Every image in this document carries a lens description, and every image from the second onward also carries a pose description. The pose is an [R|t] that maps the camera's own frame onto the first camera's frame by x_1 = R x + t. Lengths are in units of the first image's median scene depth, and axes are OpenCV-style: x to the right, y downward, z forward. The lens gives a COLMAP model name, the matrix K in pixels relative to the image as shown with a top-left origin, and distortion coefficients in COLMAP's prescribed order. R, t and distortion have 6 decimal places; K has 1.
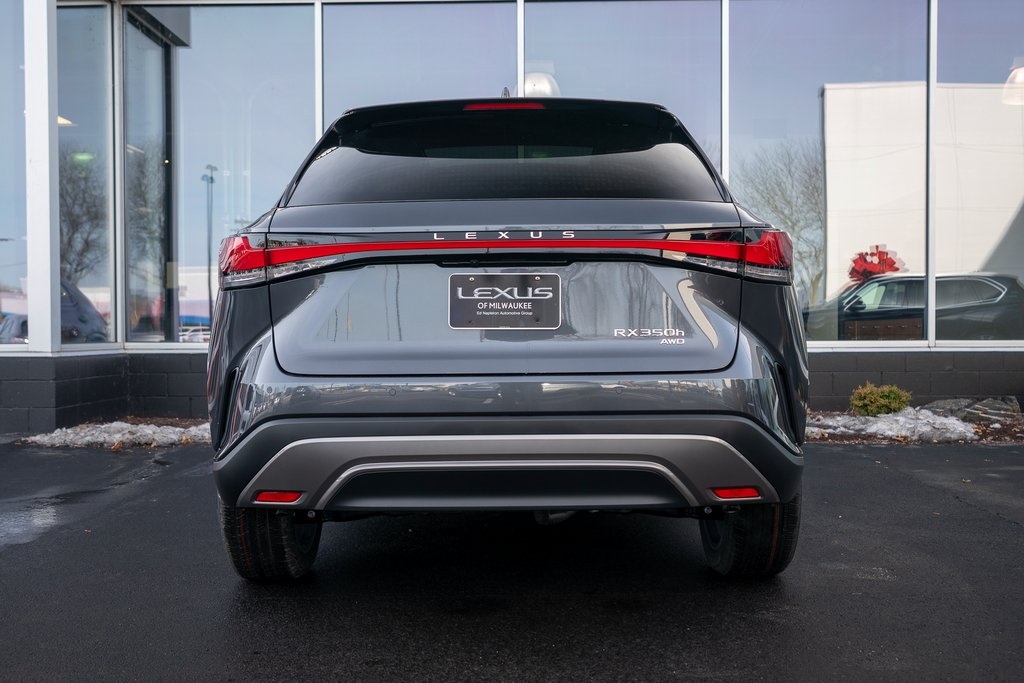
lens RADIAL K [[1049.0, 0, 509.5], [0, 1049.0, 336.0], [0, 0, 1]] dist [0.019285, 0.000000]
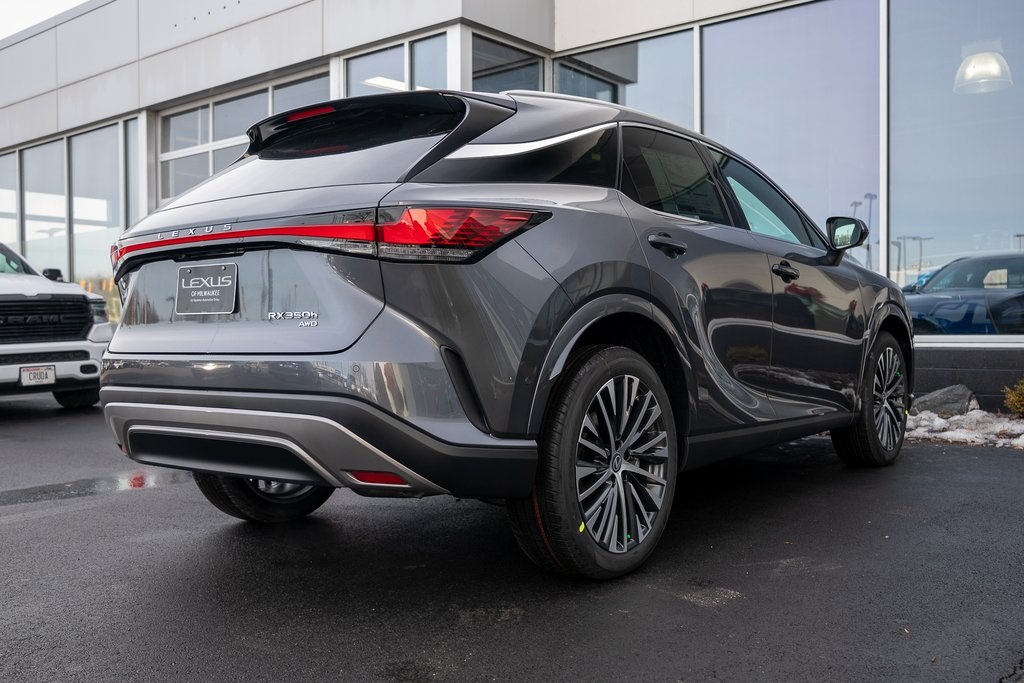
lens RADIAL K [[967.7, 0, 514.3], [0, 967.7, 344.2], [0, 0, 1]] dist [-0.060705, 0.000000]
pose [[0.796117, 0.005554, -0.605118, 0.892536], [-0.005049, 0.999984, 0.002536, 0.021898], [0.605122, 0.001037, 0.796132, 0.372840]]
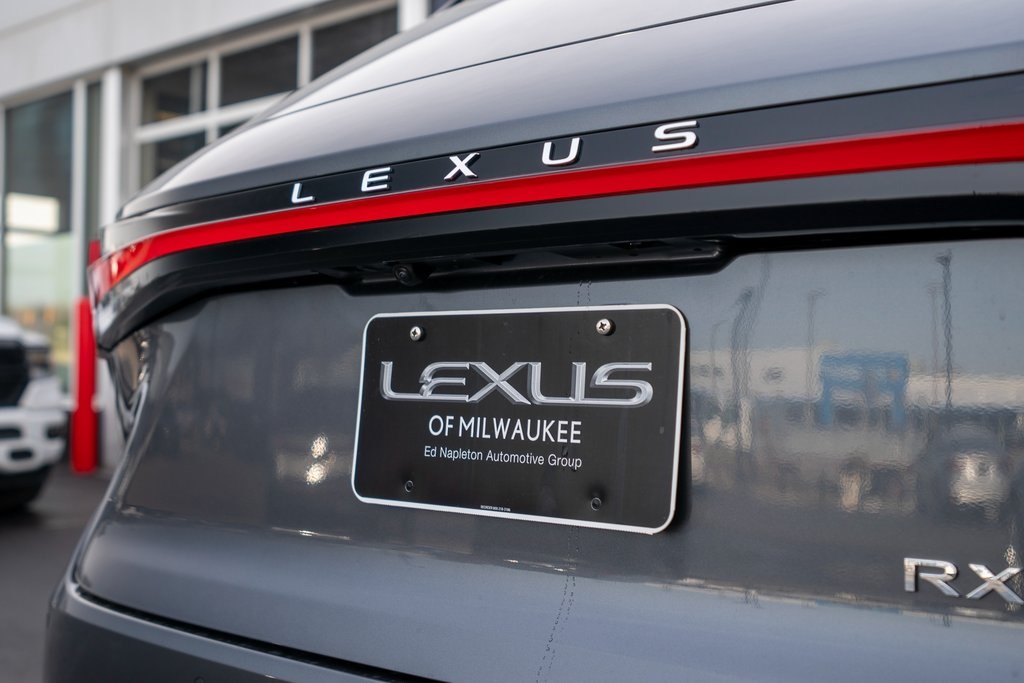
lens RADIAL K [[1207.3, 0, 510.3], [0, 1207.3, 343.1], [0, 0, 1]] dist [-0.022168, 0.000000]
pose [[0.773889, -0.009181, -0.633255, 0.194622], [-0.023993, 0.998752, -0.043800, -0.037437], [0.632867, 0.049090, 0.772703, 0.759239]]
